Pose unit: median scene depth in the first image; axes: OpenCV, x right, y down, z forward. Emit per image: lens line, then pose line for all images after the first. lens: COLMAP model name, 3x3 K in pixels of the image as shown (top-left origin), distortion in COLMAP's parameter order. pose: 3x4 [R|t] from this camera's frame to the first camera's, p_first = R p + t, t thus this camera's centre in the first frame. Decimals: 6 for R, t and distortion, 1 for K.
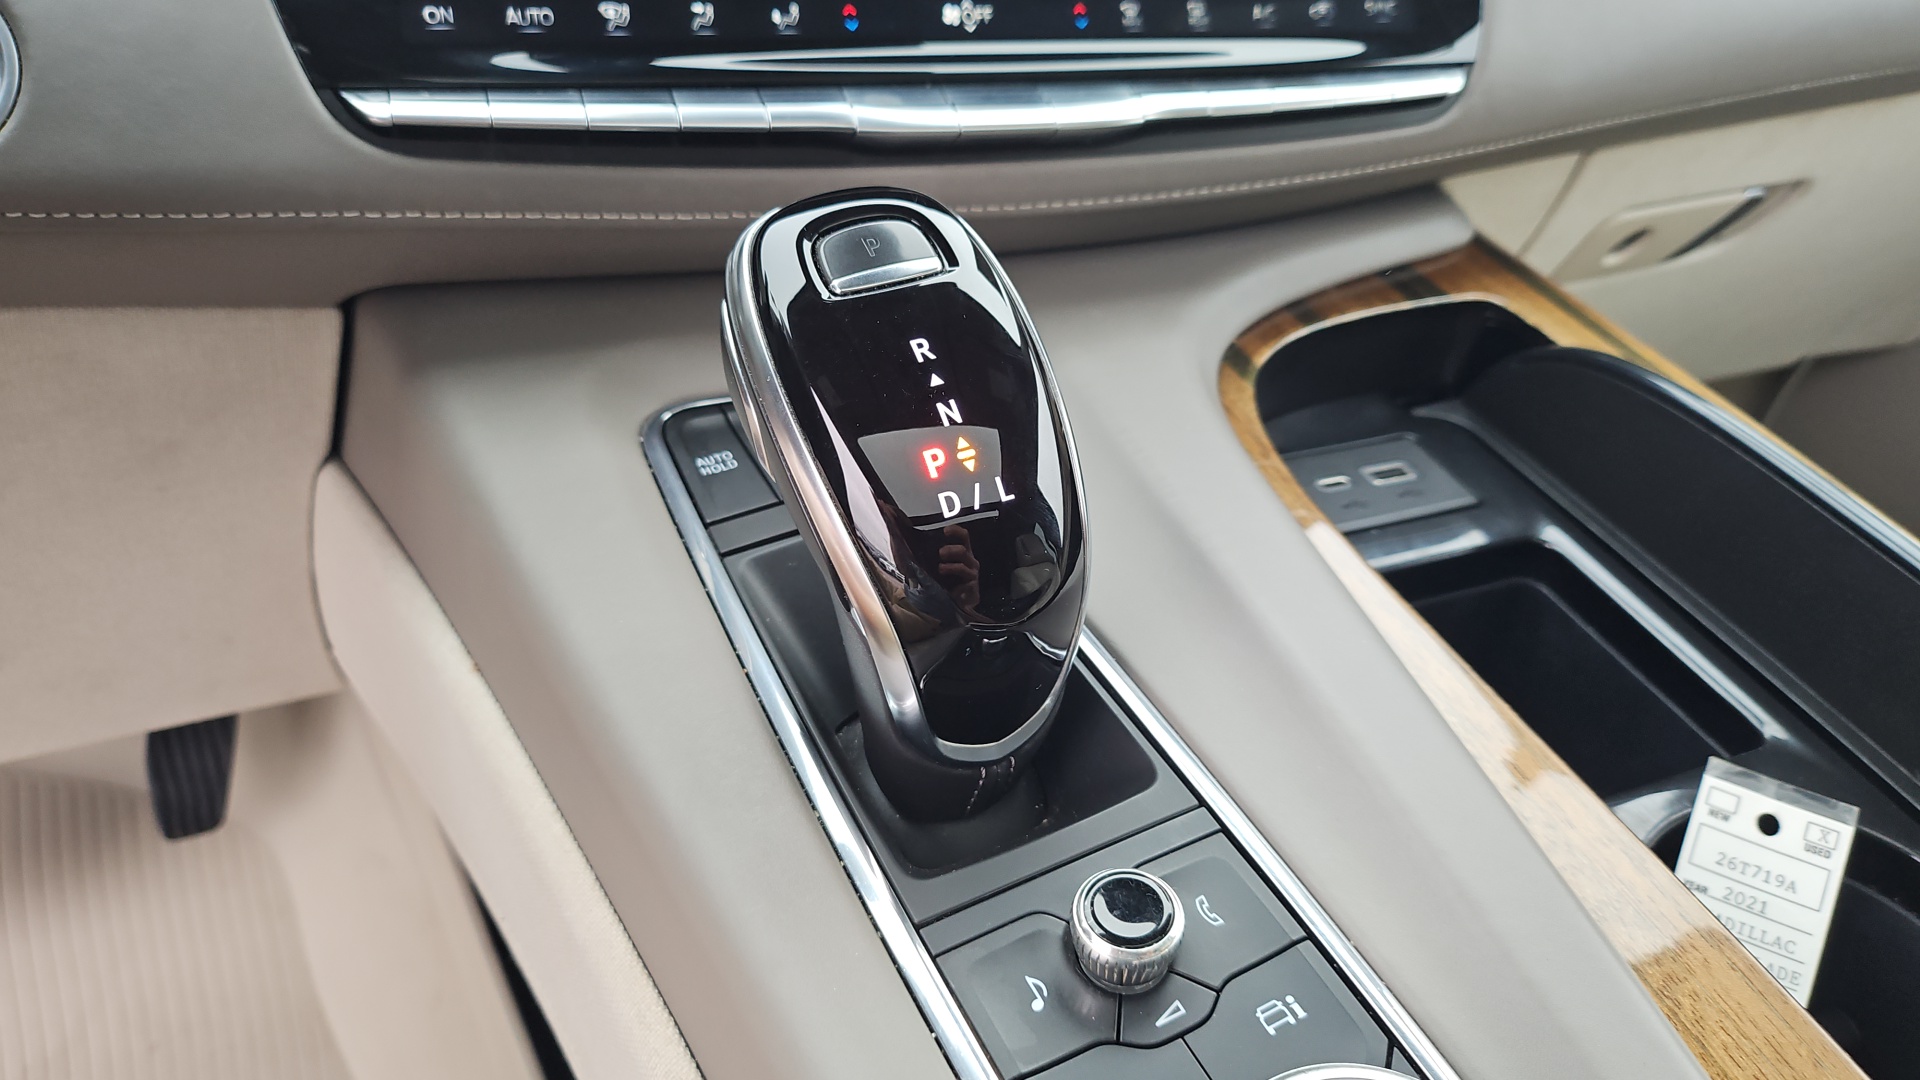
lens RADIAL K [[1340.4, 0, 965.1], [0, 1340.4, 527.2], [0, 0, 1]] dist [0.056190, -0.063799]
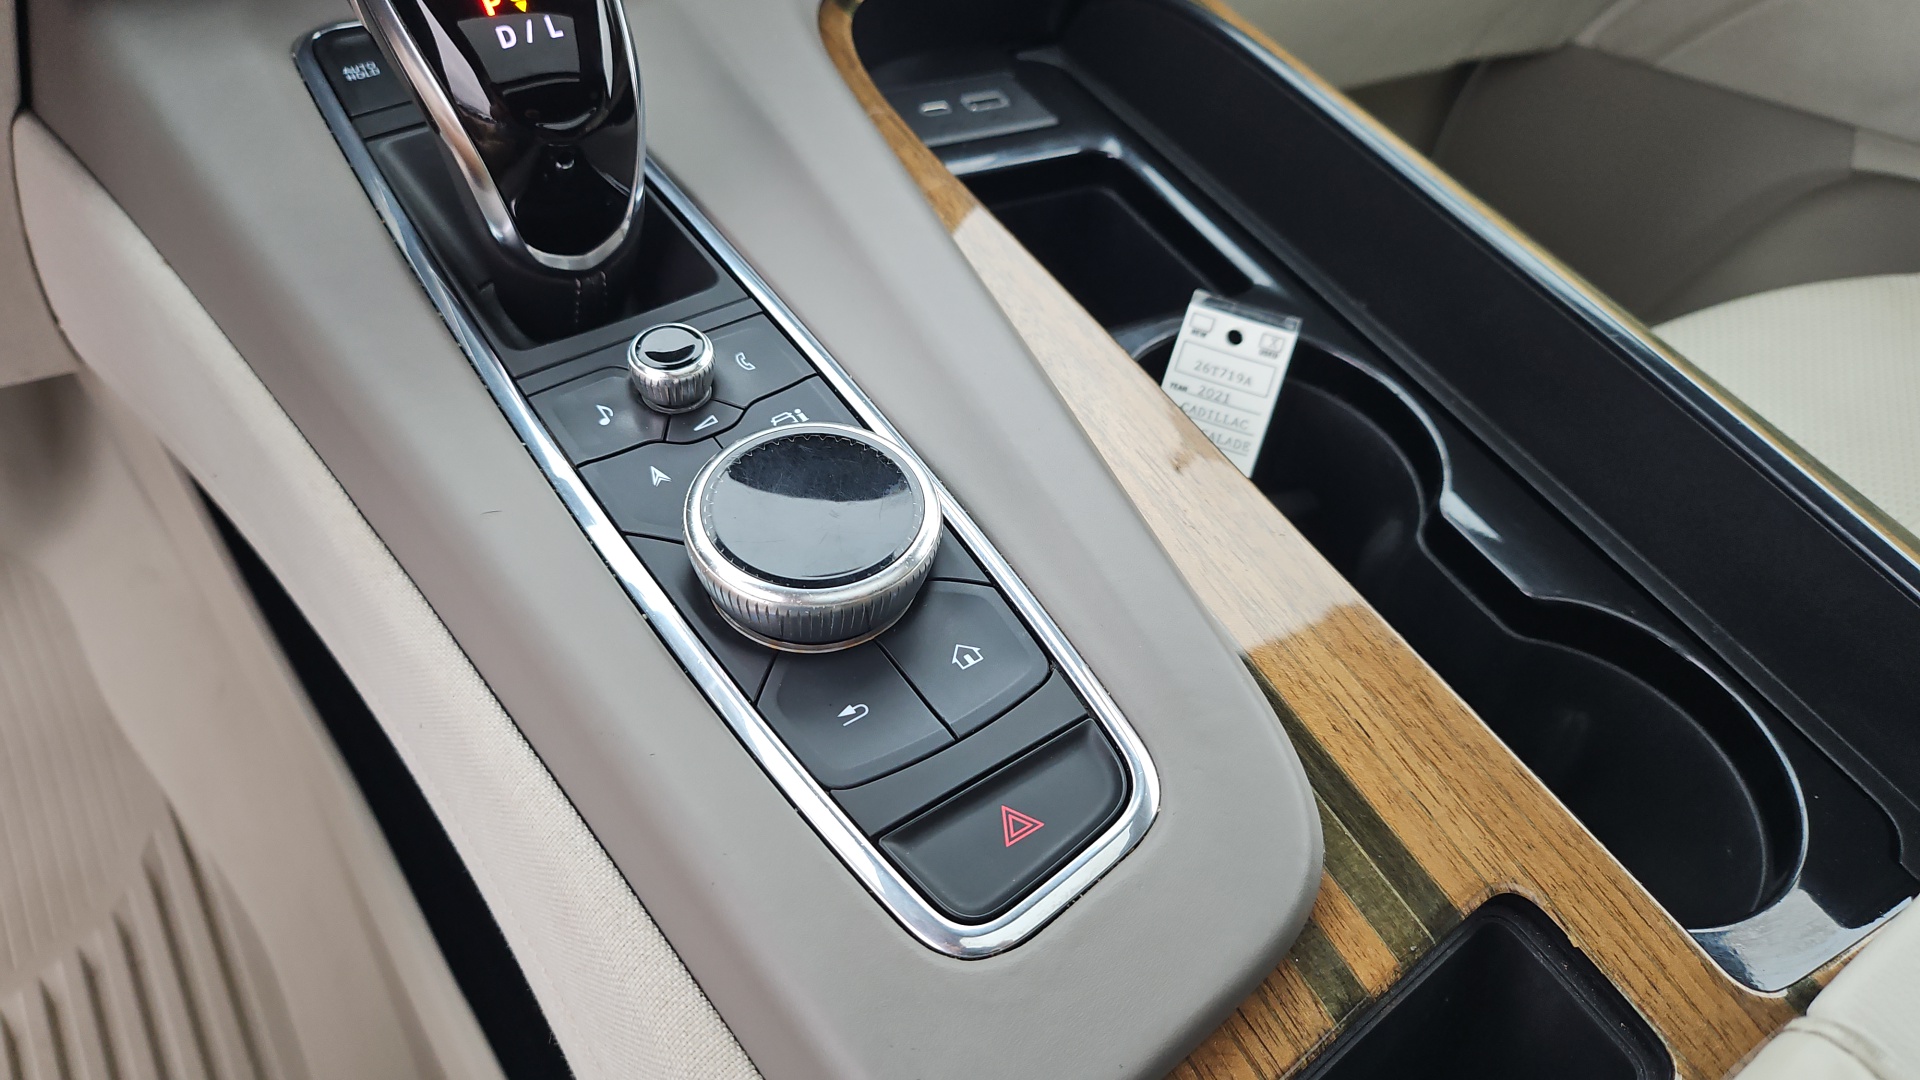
lens RADIAL K [[1340.4, 0, 928.1], [0, 1340.4, 493.8], [0, 0, 1]] dist [0.056190, -0.063799]
pose [[0.993271, -0.058187, 0.100131, 0.166307], [0.045255, 0.990883, 0.126897, 0.192163], [-0.106602, -0.121512, 0.986849, -0.252703]]
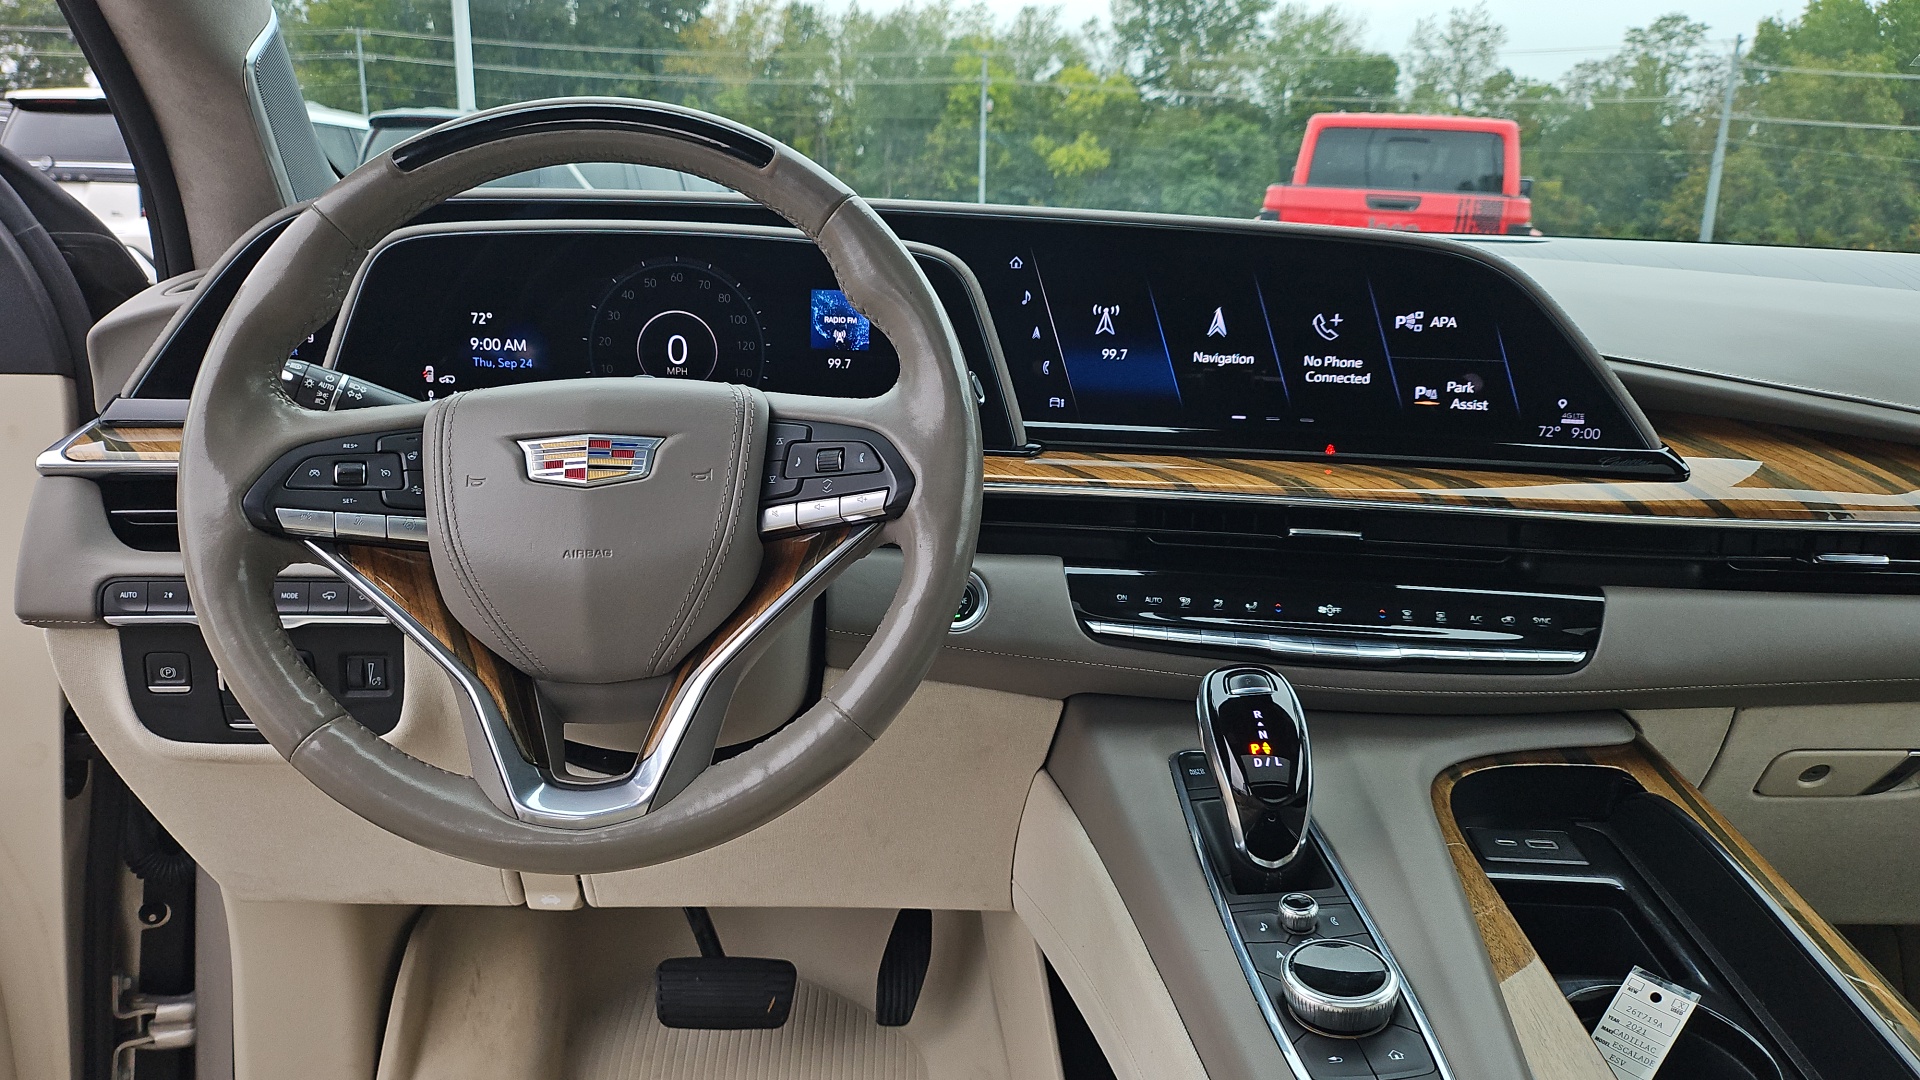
lens RADIAL K [[1340.4, 0, 978.6], [0, 1340.4, 535.6], [0, 0, 1]] dist [0.056190, -0.063799]
pose [[0.906447, 0.047661, -0.419621, 0.490751], [-0.202649, 0.920834, -0.333163, 0.478447], [0.370523, 0.387031, 0.844346, -1.476154]]
